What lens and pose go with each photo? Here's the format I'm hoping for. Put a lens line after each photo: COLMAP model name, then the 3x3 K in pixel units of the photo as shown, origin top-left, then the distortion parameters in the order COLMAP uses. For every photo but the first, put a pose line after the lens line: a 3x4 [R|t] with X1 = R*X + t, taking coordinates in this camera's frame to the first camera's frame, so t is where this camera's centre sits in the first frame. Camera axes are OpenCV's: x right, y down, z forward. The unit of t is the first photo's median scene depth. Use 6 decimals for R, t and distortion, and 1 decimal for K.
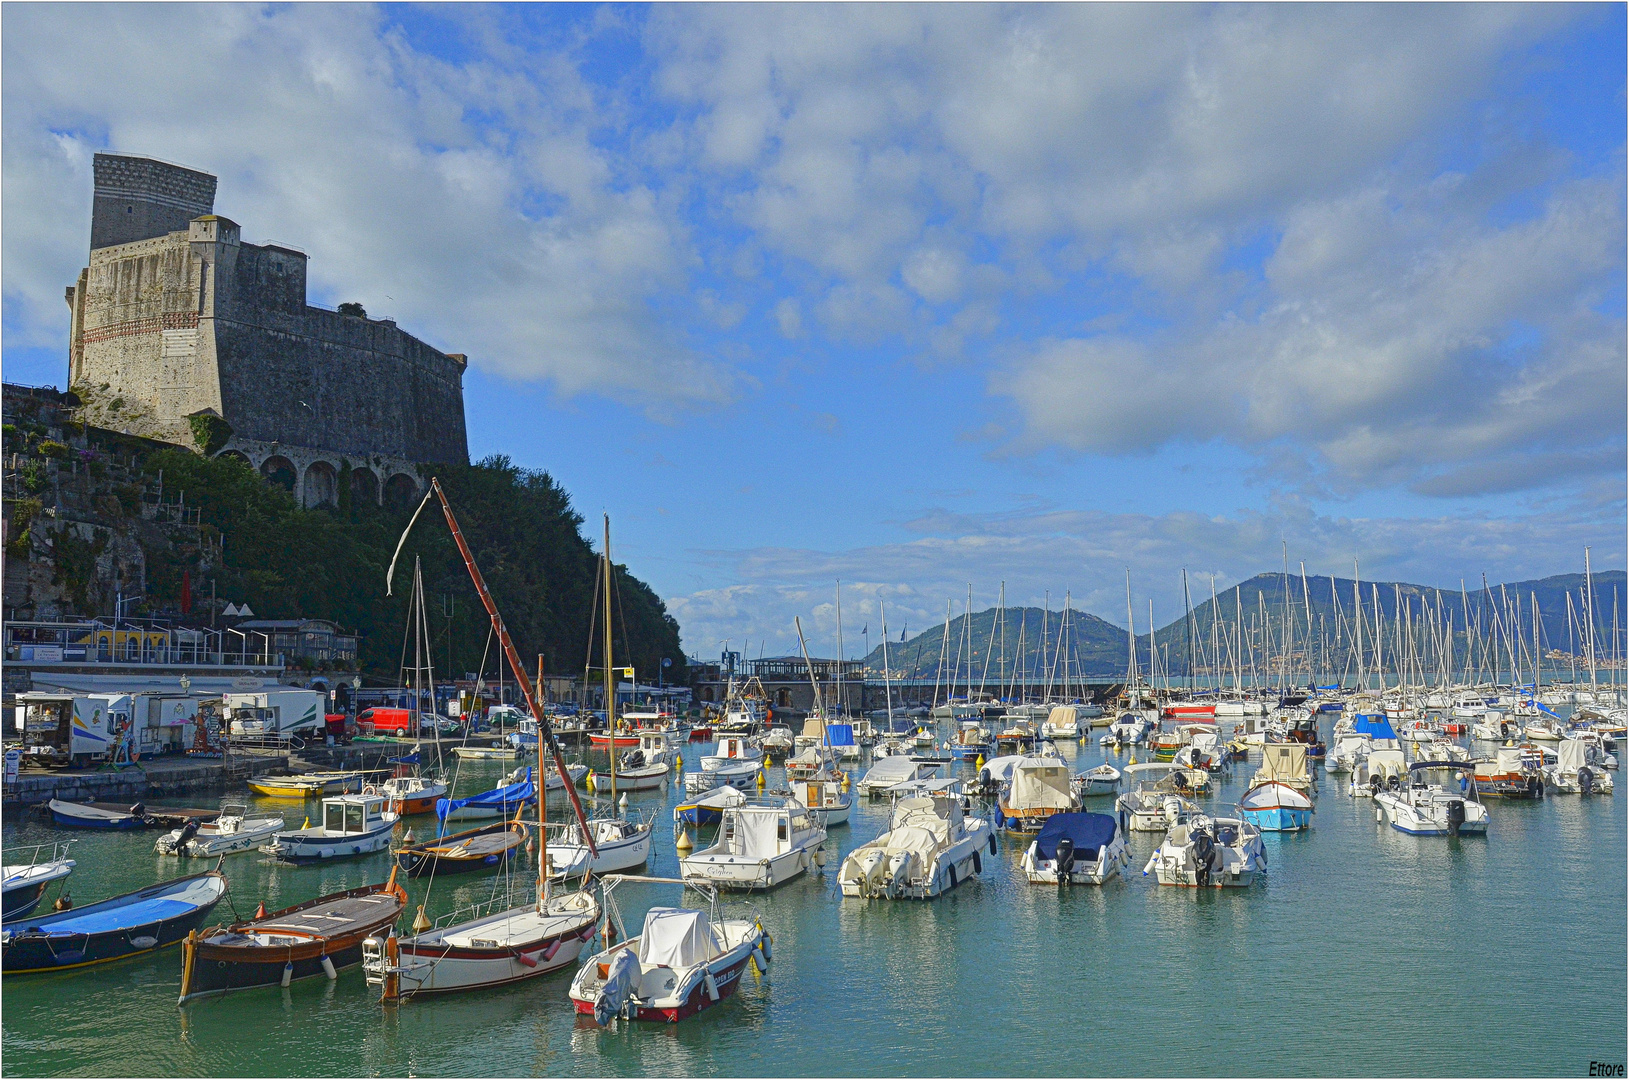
lens RADIAL K [[1504.3, 0, 810.6], [0, 1504.3, 490.8], [0, 0, 1]] dist [-0.098359, 0.015753]
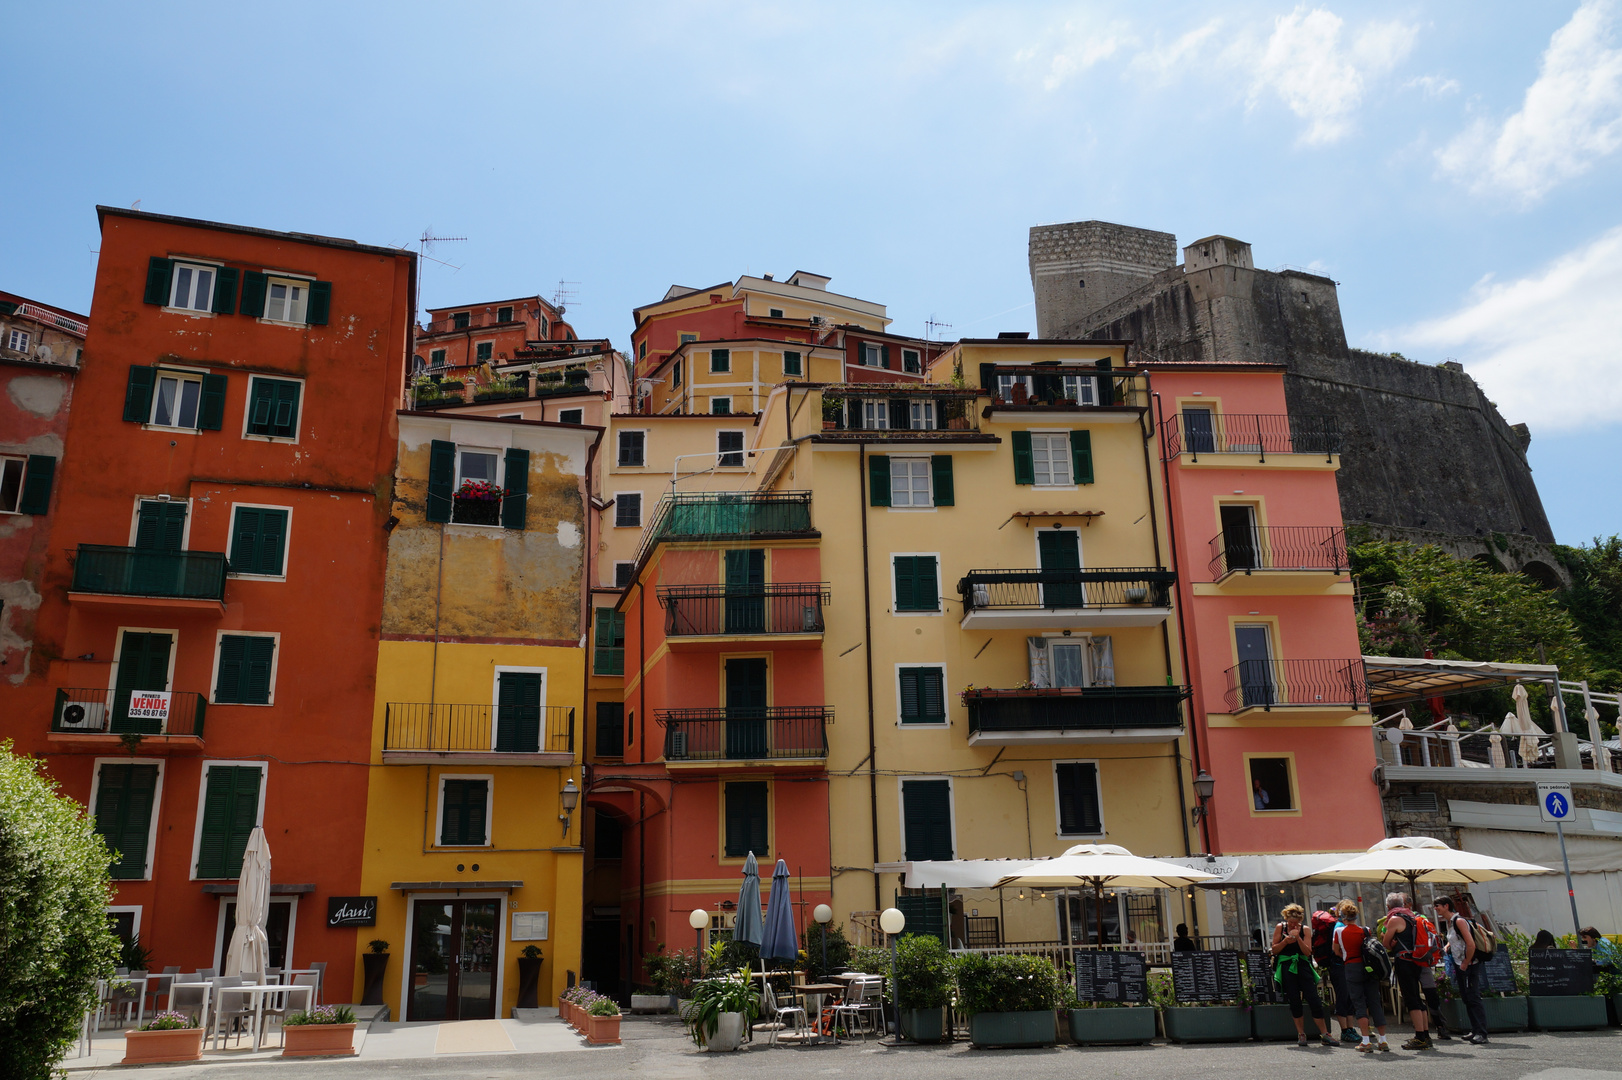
lens RADIAL K [[1245.0, 0, 811.0], [0, 1245.0, 540.0], [0, 0, 1]] dist [0.002258, 0.004391]
pose [[0.856762, -0.166030, -0.488256, -0.287996], [0.079835, 0.978046, -0.192492, 0.061859], [0.509496, 0.125940, 0.851207, 0.376873]]
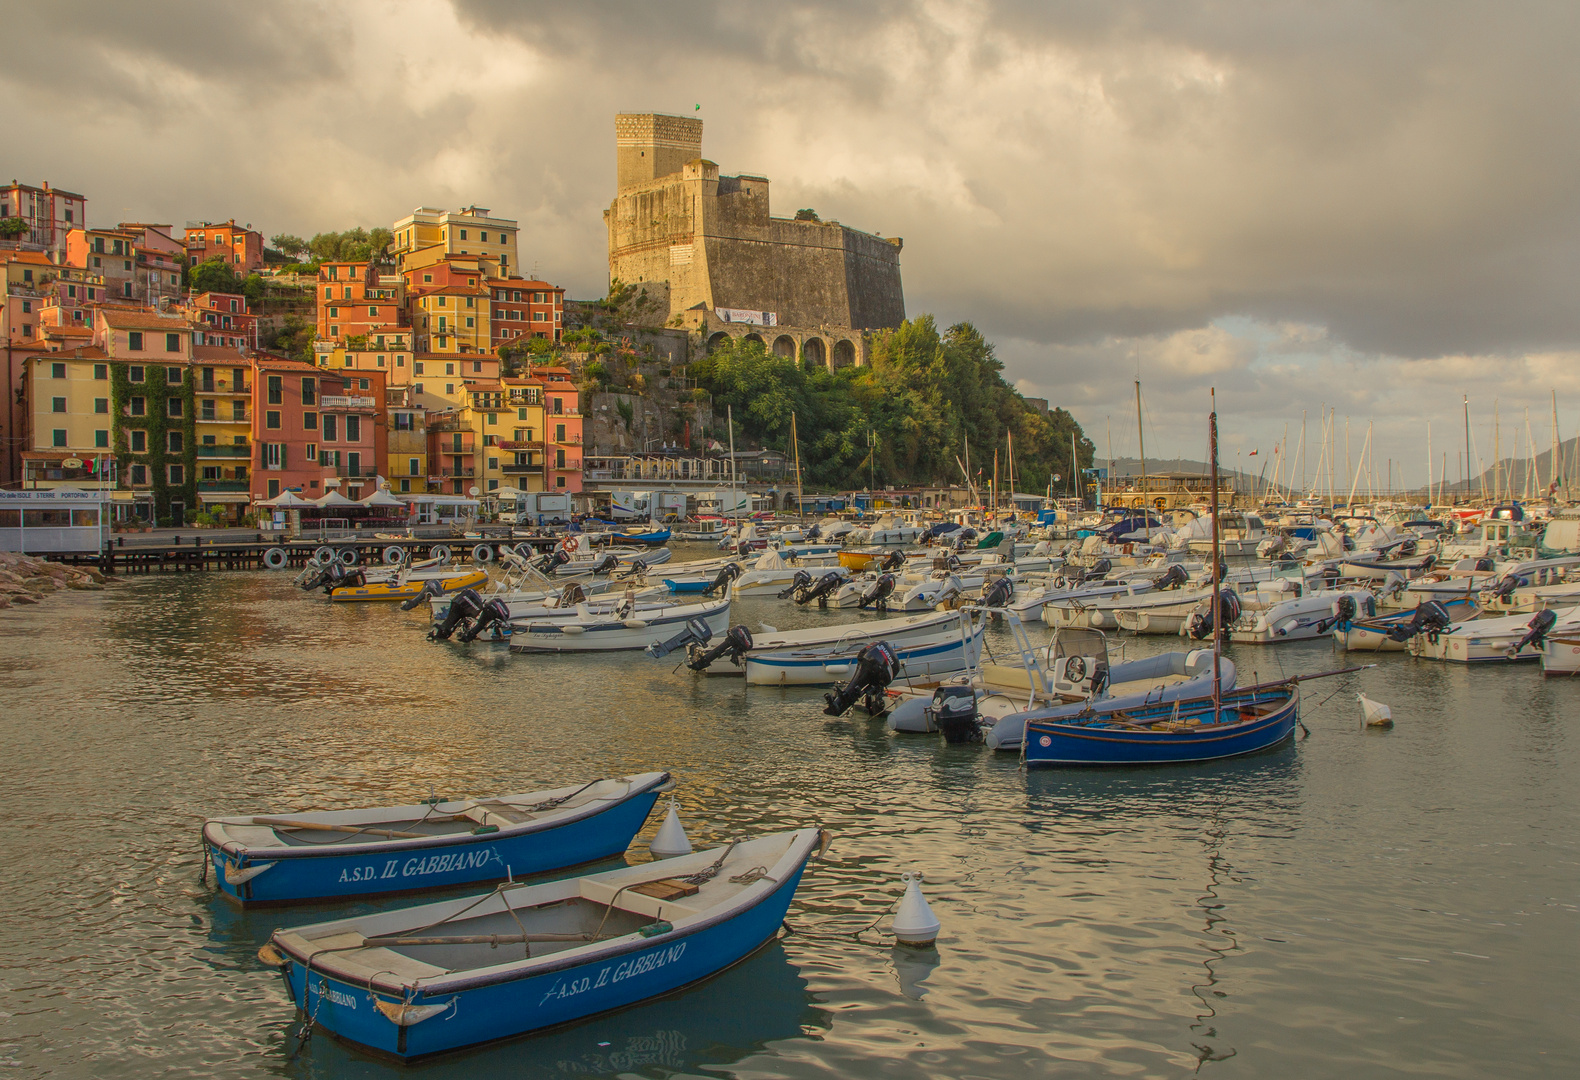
lens RADIAL K [[1718.1, 0, 790.0], [0, 1718.1, 540.0], [0, 0, 1]] dist [-0.054042, -0.000640]
pose [[0.931165, 0.005243, -0.364561, 0.248934], [0.046434, 0.990049, 0.132841, -0.042137], [0.361630, -0.140625, 0.921655, -0.473330]]
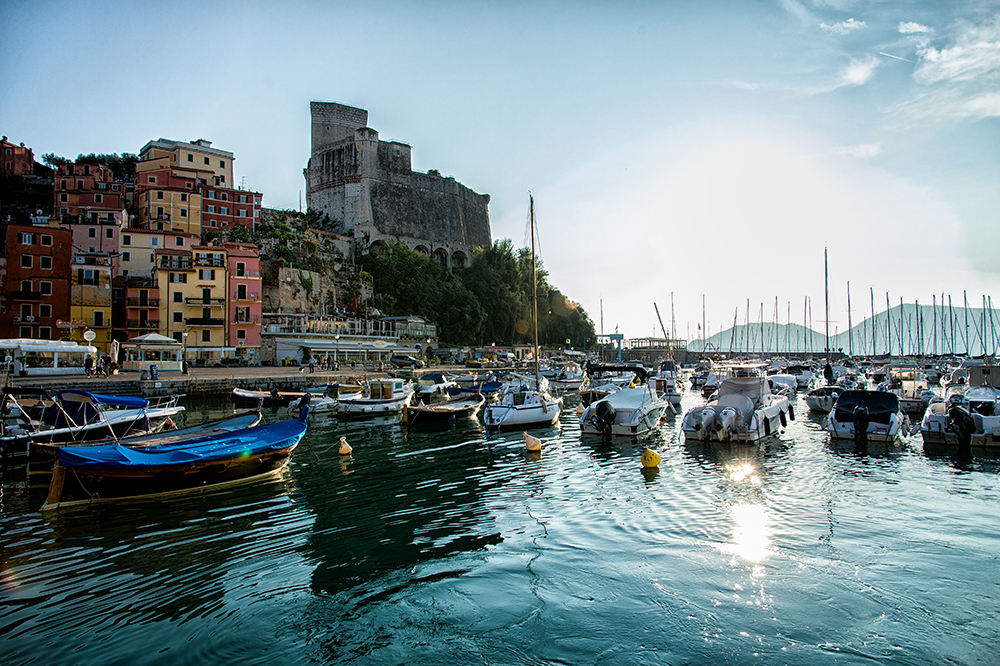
lens RADIAL K [[685.7, 0, 500.0], [0, 685.7, 333.0], [0, 0, 1]] dist [0.004028, -0.001995]
pose [[0.974119, -0.004530, -0.225988, -0.001606], [0.024027, 0.996210, 0.083600, 0.025334], [0.224753, -0.086867, 0.970536, 0.073584]]
